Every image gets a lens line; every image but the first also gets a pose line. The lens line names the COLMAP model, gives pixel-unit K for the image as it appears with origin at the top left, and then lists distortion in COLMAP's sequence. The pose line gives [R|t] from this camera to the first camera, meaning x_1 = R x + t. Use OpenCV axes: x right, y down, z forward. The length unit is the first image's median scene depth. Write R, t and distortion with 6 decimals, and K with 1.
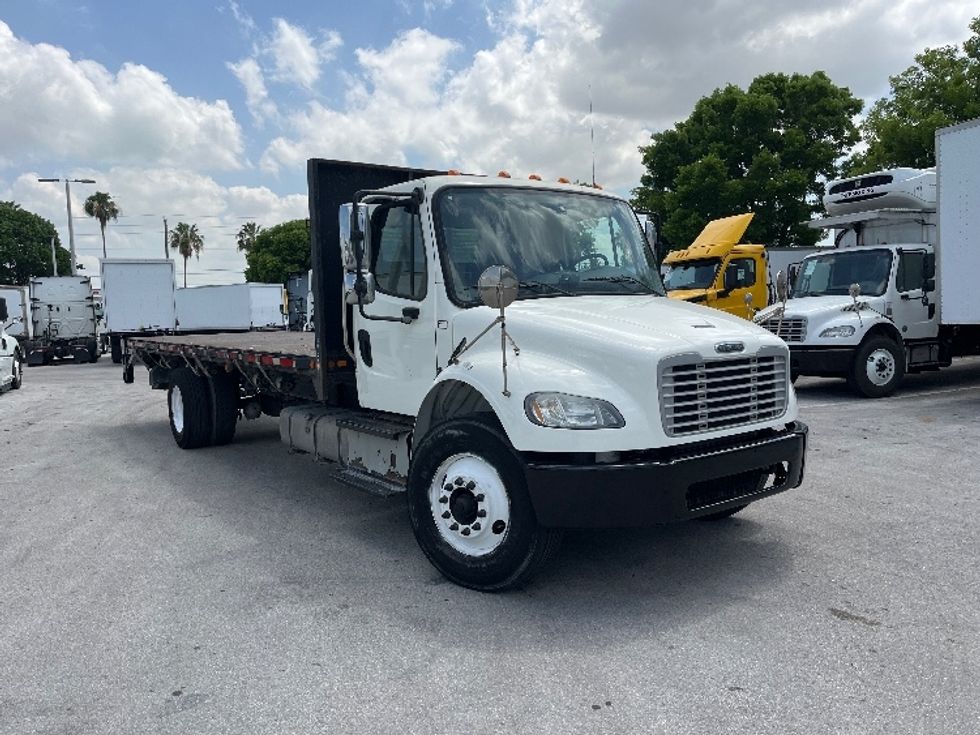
lens RADIAL K [[775.5, 0, 491.1], [0, 775.5, 393.3], [0, 0, 1]] dist [0.000865, -0.000236]
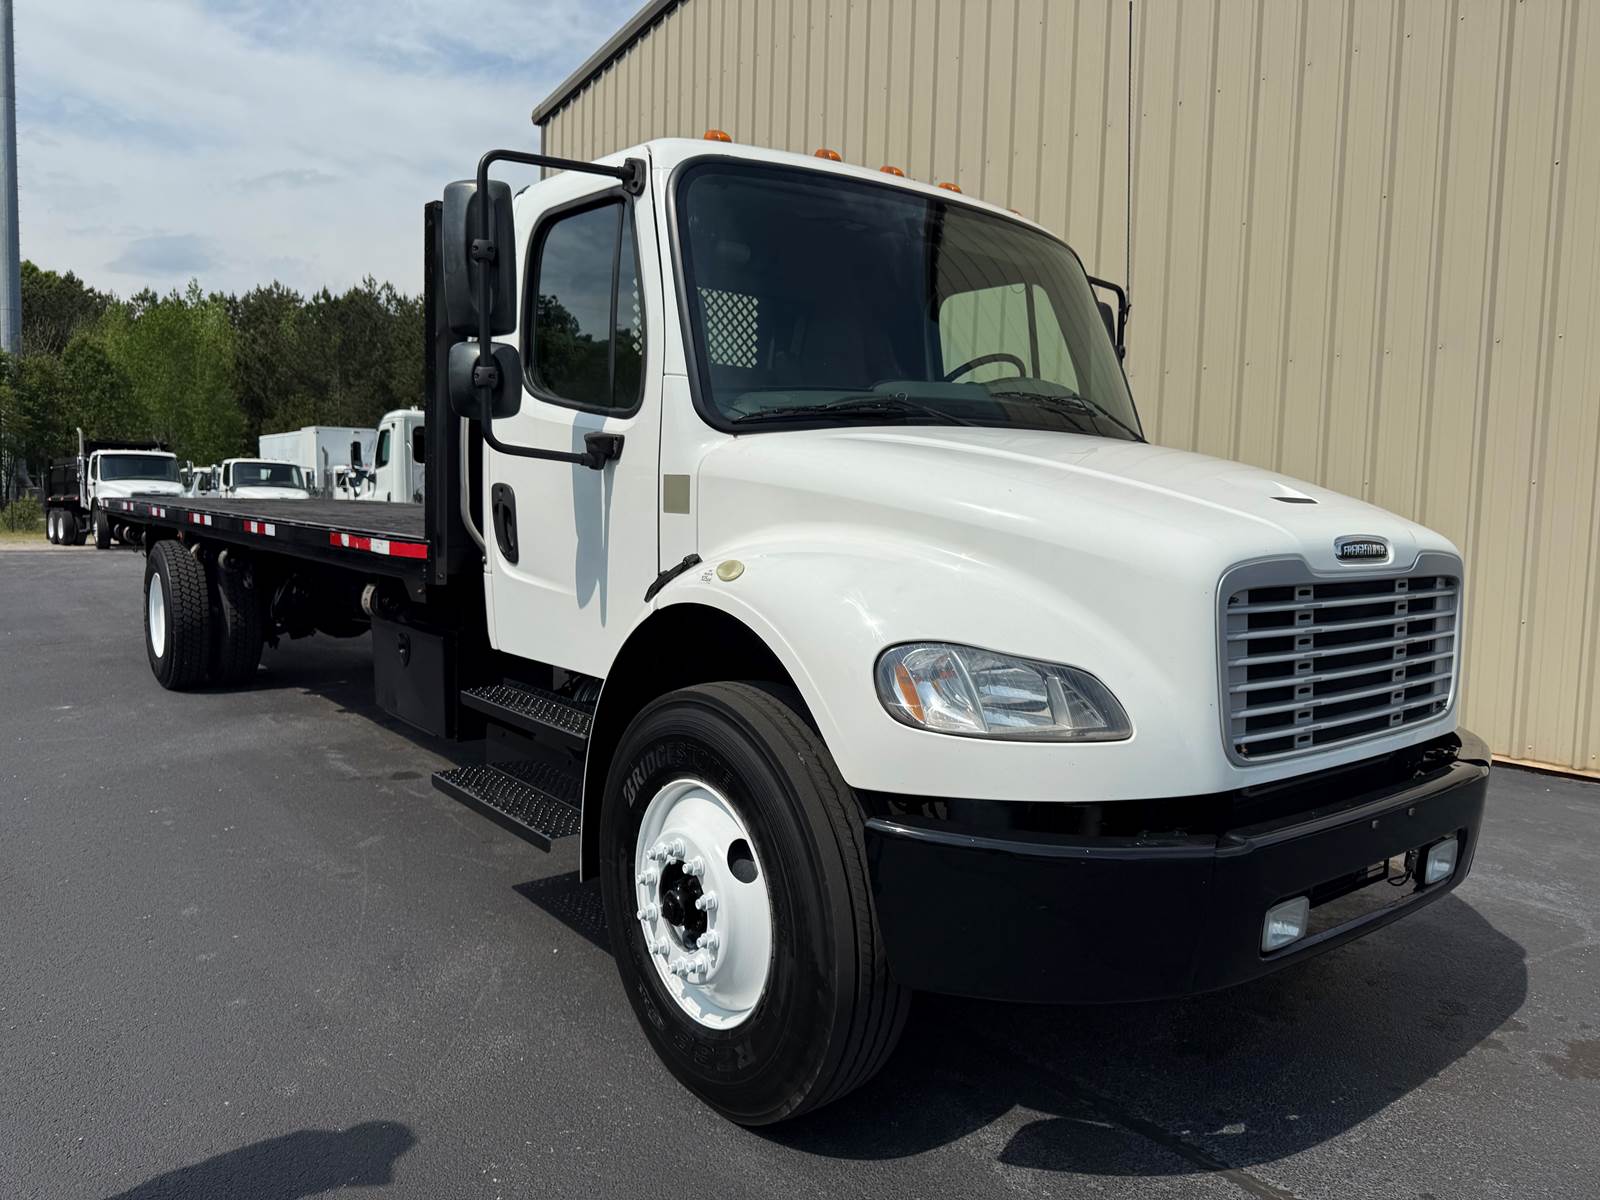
lens RADIAL K [[1178.4, 0, 800.0], [0, 1178.4, 600.0], [0, 0, 1]] dist [0.001849, -0.001901]
pose [[0.998101, 0.042653, 0.044437, -0.019618], [-0.041663, 0.998868, -0.022961, -0.005307], [-0.045366, 0.021066, 0.998748, 0.354453]]
